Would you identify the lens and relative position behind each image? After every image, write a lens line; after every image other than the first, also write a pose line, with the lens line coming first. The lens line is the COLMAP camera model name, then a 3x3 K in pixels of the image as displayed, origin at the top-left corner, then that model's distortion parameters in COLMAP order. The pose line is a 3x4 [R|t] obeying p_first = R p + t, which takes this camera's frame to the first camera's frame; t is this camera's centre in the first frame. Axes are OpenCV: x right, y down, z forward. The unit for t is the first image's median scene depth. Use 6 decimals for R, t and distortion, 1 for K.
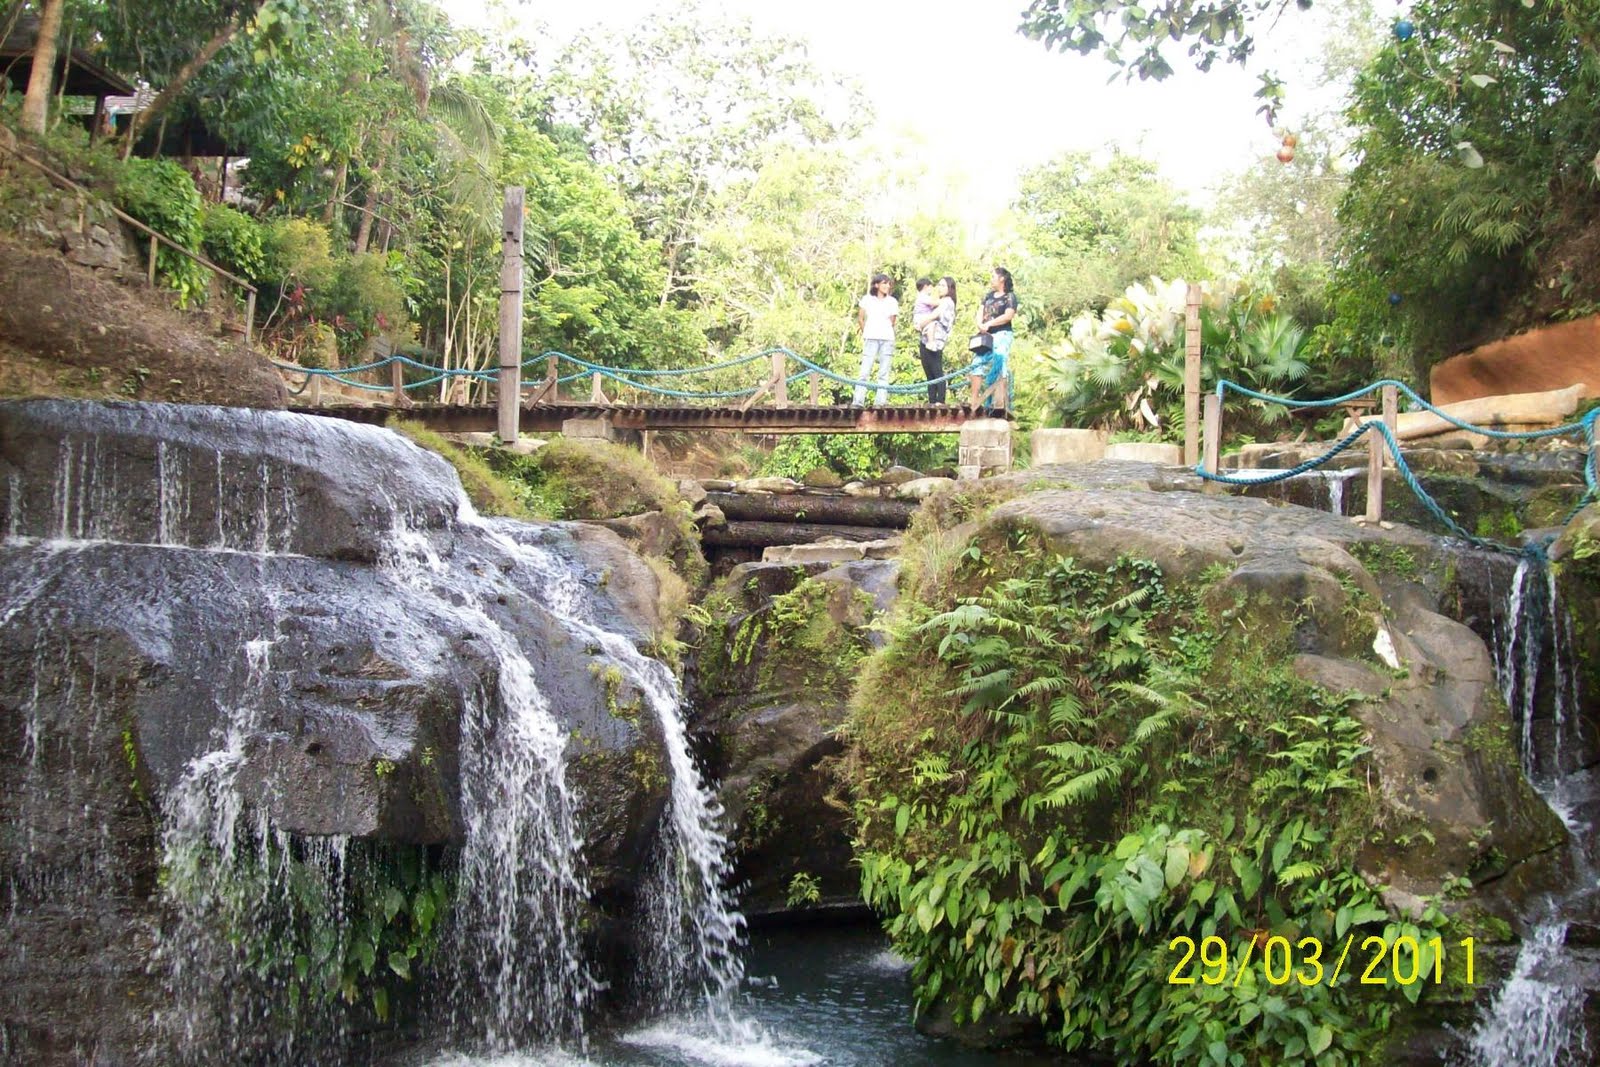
lens RADIAL K [[1715.7, 0, 800.0], [0, 1715.7, 533.5], [0, 0, 1]] dist [-0.167726, 0.117446]
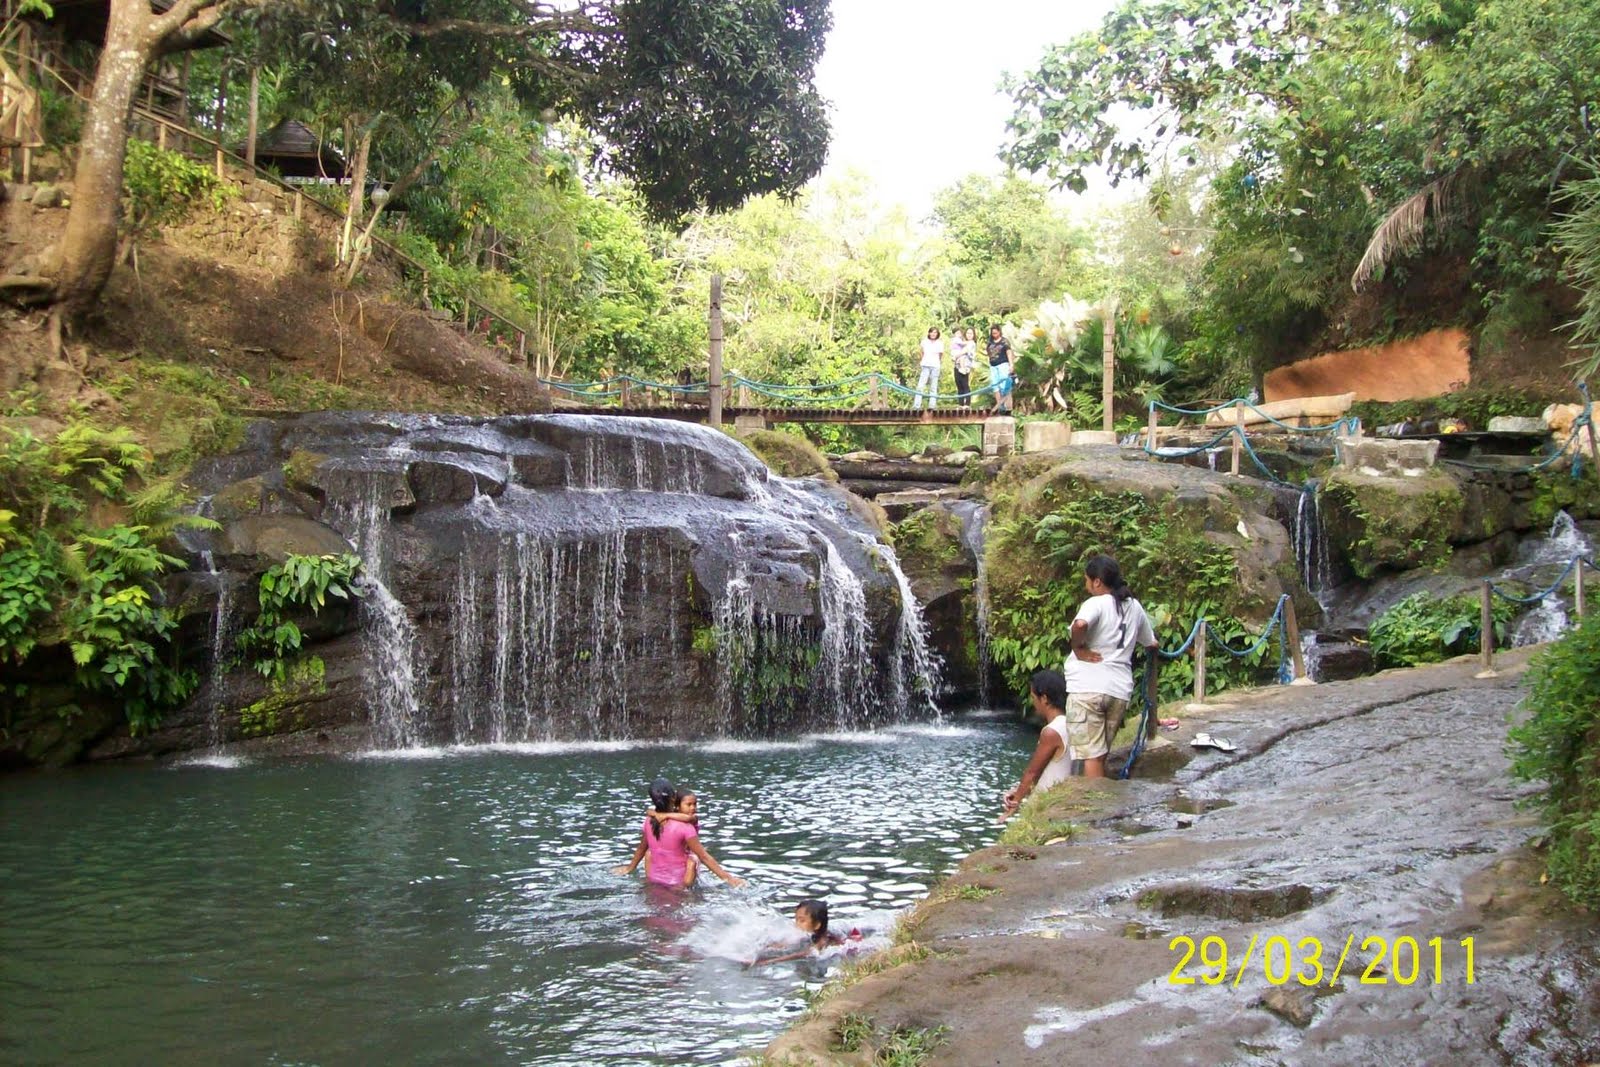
lens RADIAL K [[1715.7, 0, 800.0], [0, 1715.7, 533.5], [0, 0, 1]] dist [-0.167726, 0.117446]
pose [[0.995877, -0.010172, 0.090141, -0.335039], [0.008301, 0.999743, 0.021104, 0.014441], [-0.090333, -0.020269, 0.995705, -0.907351]]
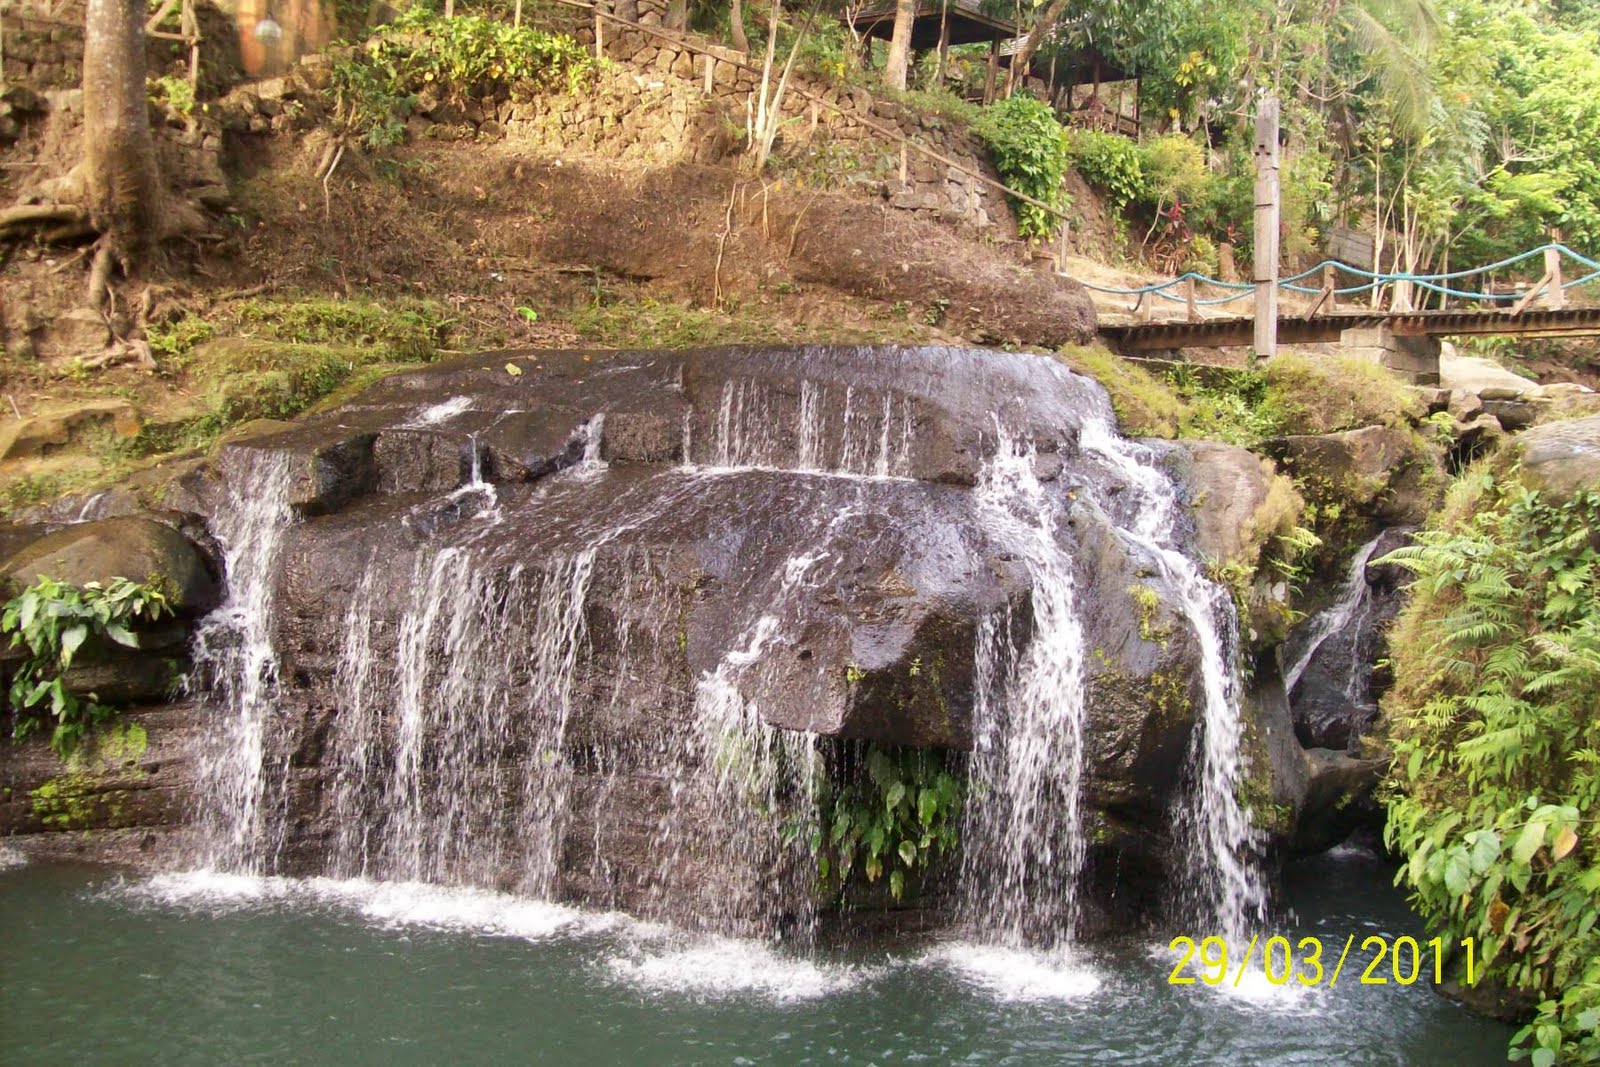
lens RADIAL K [[1715.7, 0, 800.0], [0, 1715.7, 533.5], [0, 0, 1]] dist [-0.167726, 0.117446]
pose [[0.797766, 0.021788, -0.602573, 0.296882], [0.016547, 0.998180, 0.057999, -0.016346], [0.602740, -0.056240, 0.795953, 0.053683]]
